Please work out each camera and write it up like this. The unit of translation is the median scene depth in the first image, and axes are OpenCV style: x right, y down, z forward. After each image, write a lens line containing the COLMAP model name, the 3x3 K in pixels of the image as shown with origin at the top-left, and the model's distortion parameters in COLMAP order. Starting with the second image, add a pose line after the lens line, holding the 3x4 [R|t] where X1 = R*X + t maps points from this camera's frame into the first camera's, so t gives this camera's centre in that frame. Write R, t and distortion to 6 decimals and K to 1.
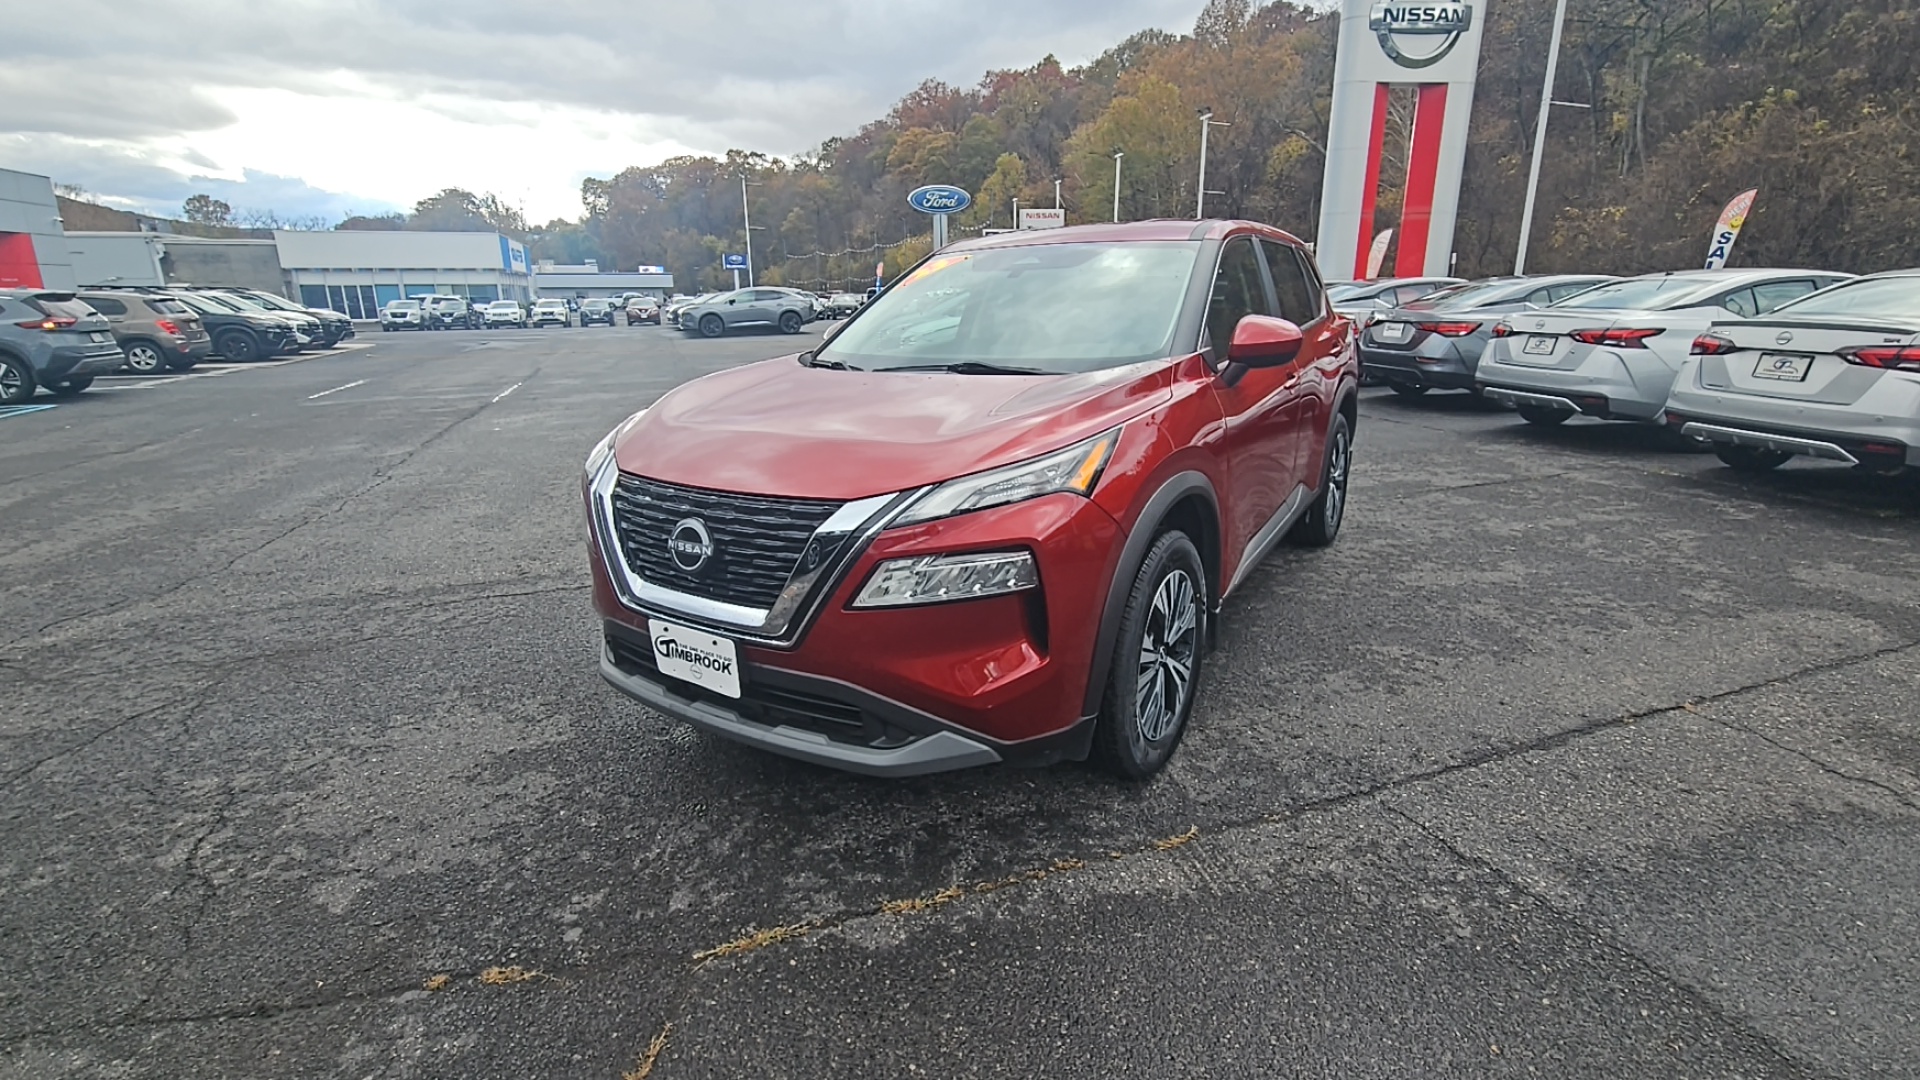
lens RADIAL K [[856.8, 0, 957.6], [0, 856.8, 532.3], [0, 0, 1]] dist [0.013907, -0.009886]
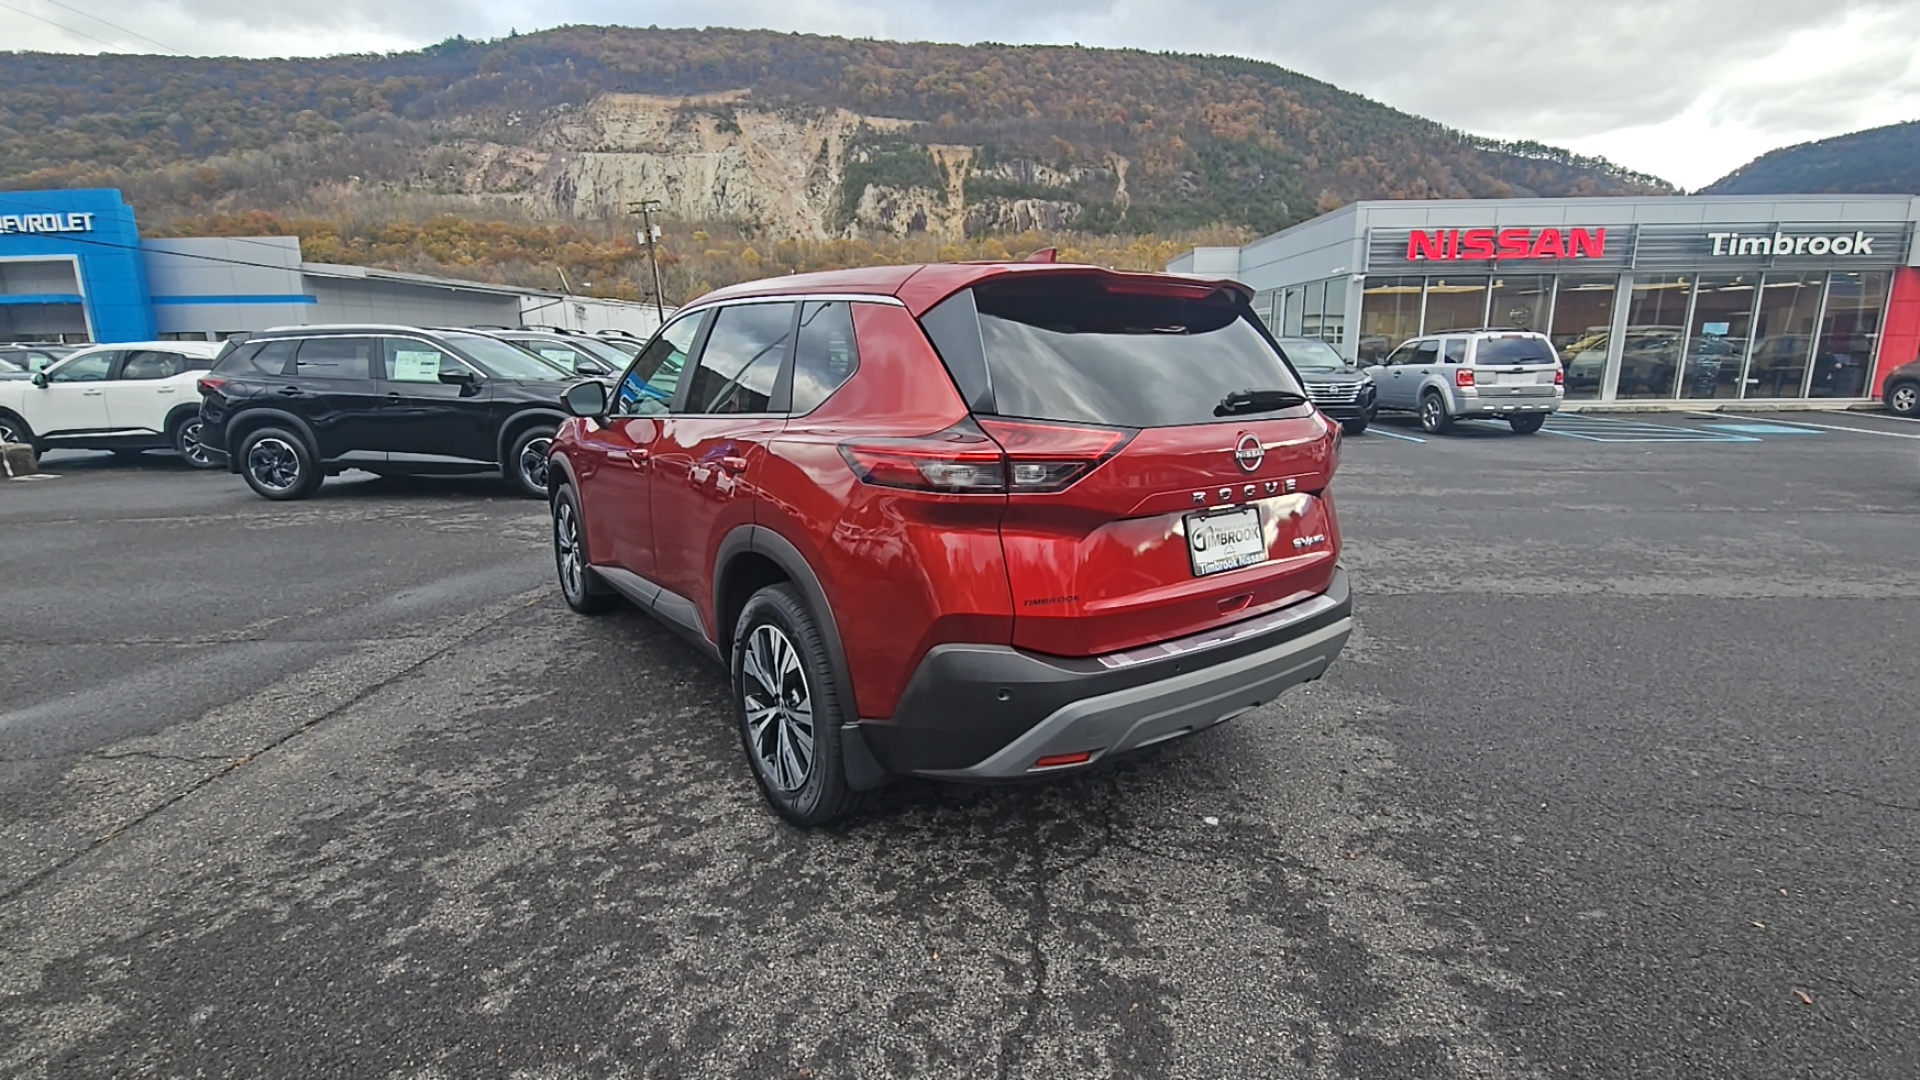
lens RADIAL K [[856.8, 0, 958.1], [0, 856.8, 546.6], [0, 0, 1]] dist [0.013907, -0.009886]
pose [[-0.367750, 0.223733, -0.902609, 0.123460], [-0.239188, 0.915212, 0.324309, -0.051311], [0.898637, 0.335158, -0.283055, 0.173790]]
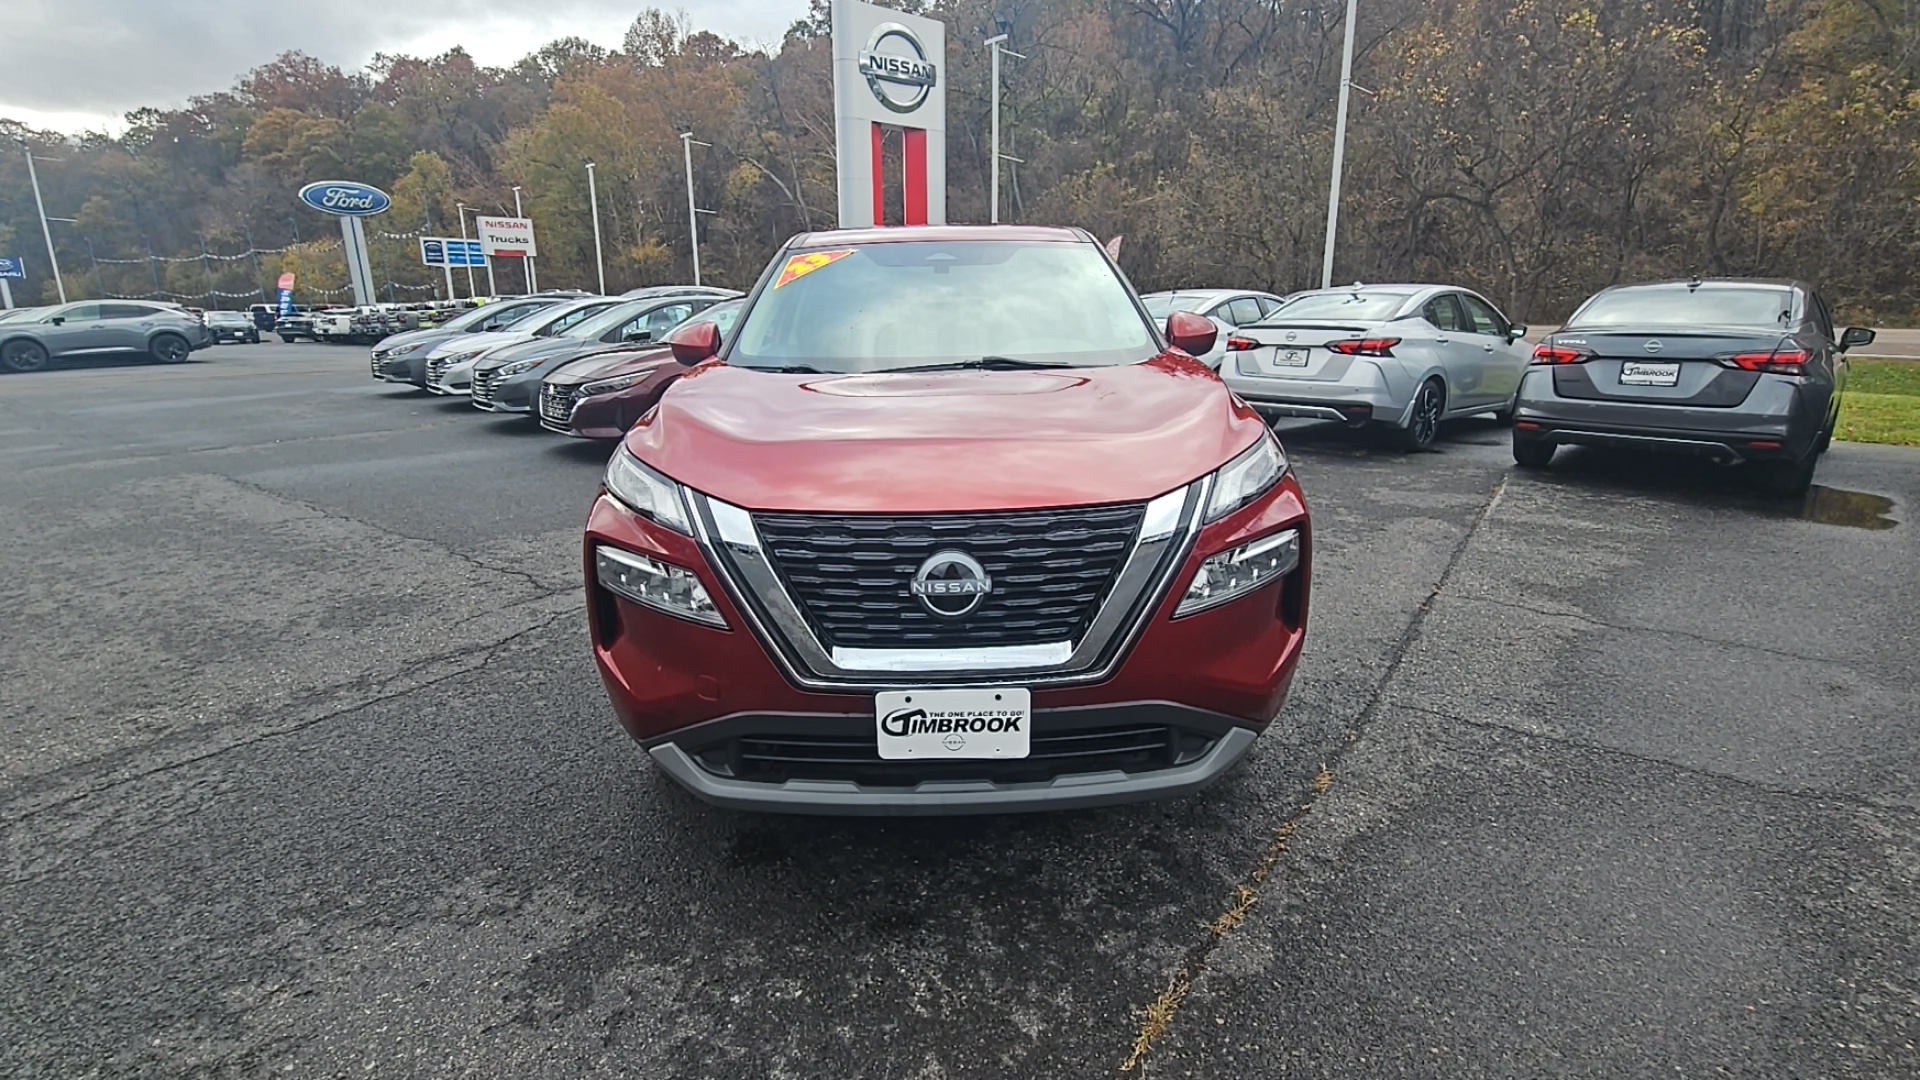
lens RADIAL K [[856.8, 0, 955.7], [0, 856.8, 533.8], [0, 0, 1]] dist [0.013907, -0.009886]
pose [[0.834320, -0.135796, 0.534294, -0.046130], [0.146671, 0.988934, 0.022314, -0.003081], [-0.531411, 0.059748, 0.845004, 0.020506]]
